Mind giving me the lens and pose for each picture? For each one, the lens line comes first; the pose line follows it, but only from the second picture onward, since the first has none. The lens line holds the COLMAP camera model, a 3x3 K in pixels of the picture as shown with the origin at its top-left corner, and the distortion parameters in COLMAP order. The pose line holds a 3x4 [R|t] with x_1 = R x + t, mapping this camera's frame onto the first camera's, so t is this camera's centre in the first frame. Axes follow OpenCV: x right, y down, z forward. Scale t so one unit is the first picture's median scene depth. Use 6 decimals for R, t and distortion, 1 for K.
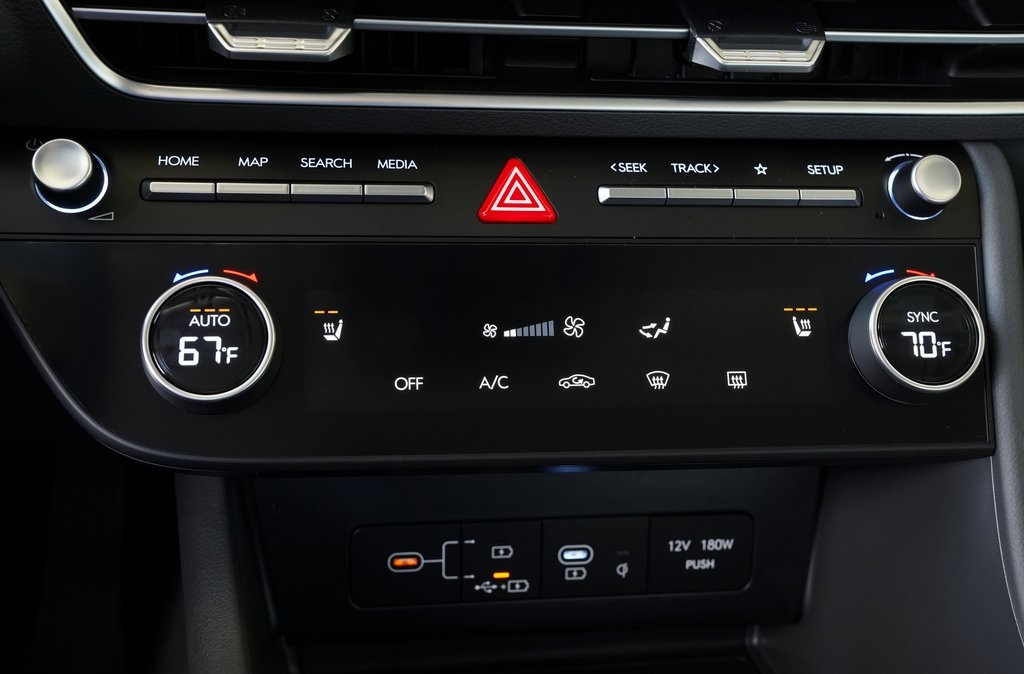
lens RADIAL K [[1182.6, 0, 514.2], [0, 1182.6, 337.4], [0, 0, 1]] dist [0.045163, 0.006945]
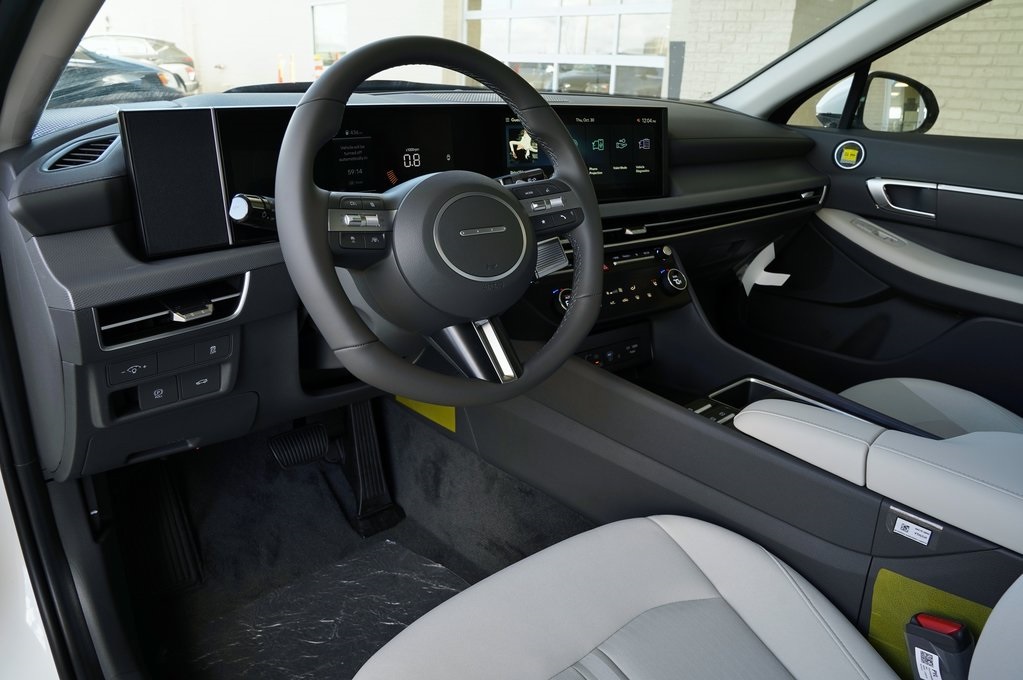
lens RADIAL K [[709.7, 0, 513.3], [0, 709.7, 337.3], [0, 0, 1]] dist [-0.130614, 0.096357]
pose [[0.878011, -0.202335, 0.433772, -1.600501], [0.261684, 0.961742, -0.081074, 0.291626], [-0.400773, 0.184695, 0.897368, -1.348000]]
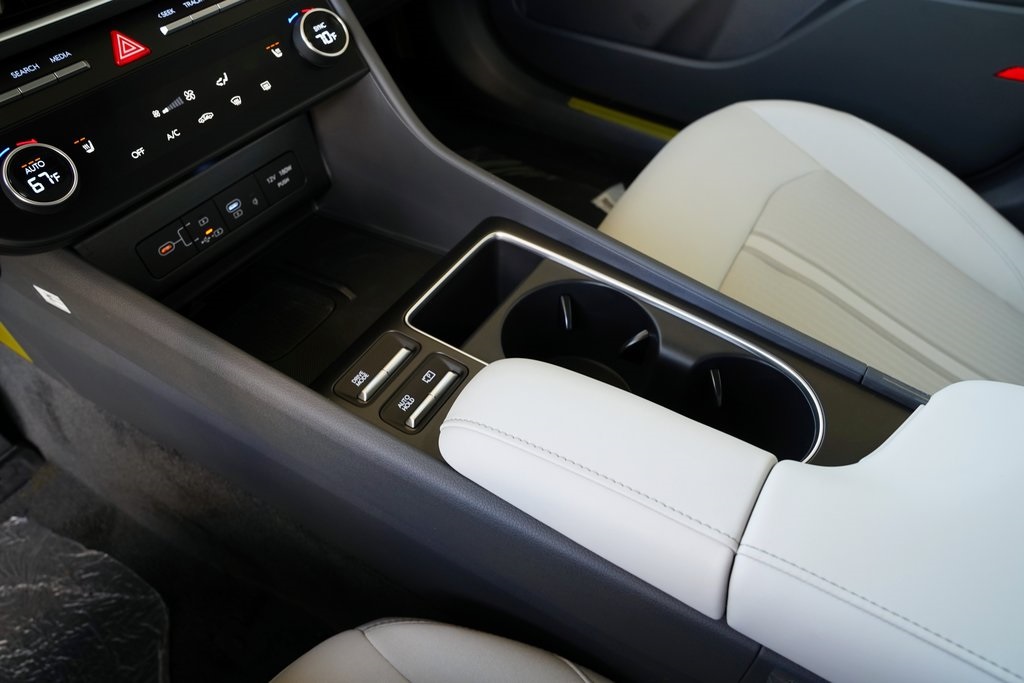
lens RADIAL K [[703.9, 0, 507.0], [0, 703.9, 344.0], [0, 0, 1]] dist [-0.135939, 0.092384]
pose [[0.714208, -0.572048, 0.403321, -0.290488], [0.393862, 0.804804, 0.444031, 0.034560], [-0.578601, -0.158277, 0.800105, -0.382619]]
